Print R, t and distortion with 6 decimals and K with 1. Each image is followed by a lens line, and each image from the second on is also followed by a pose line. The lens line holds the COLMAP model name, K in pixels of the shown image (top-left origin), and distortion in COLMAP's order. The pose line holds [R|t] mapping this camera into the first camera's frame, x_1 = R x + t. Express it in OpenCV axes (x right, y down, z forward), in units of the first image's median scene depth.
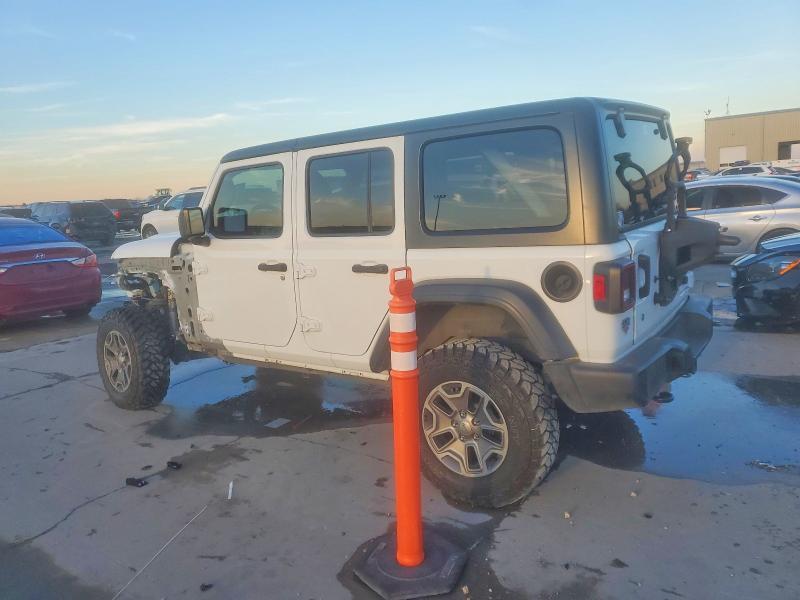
lens RADIAL K [[643.6, 0, 400.0], [0, 643.6, 300.0], [0, 0, 1]] dist [-0.032522, -0.010073]
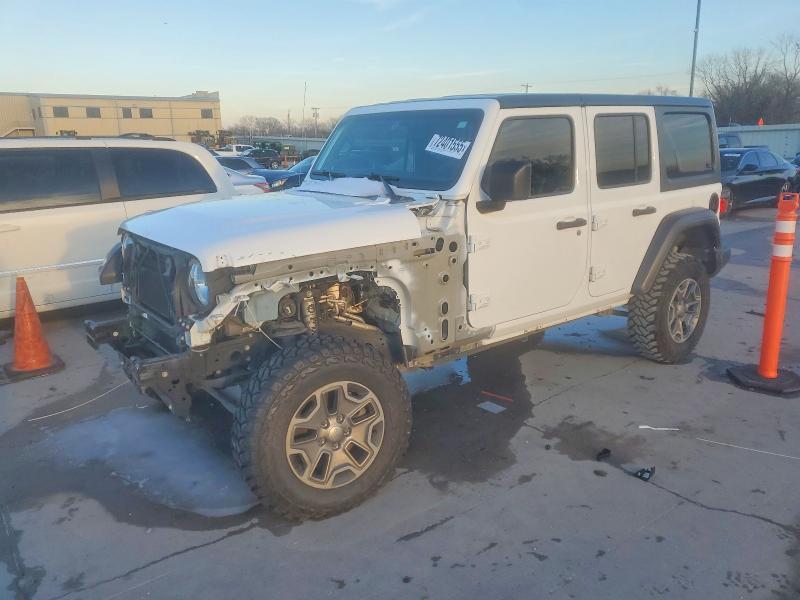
lens RADIAL K [[643.6, 0, 400.0], [0, 643.6, 300.0], [0, 0, 1]] dist [-0.032522, -0.010073]
pose [[0.272331, -0.191555, 0.942944, -1.243950], [0.166422, 0.974591, 0.149920, -0.131137], [-0.947702, 0.116099, 0.297290, 0.995934]]
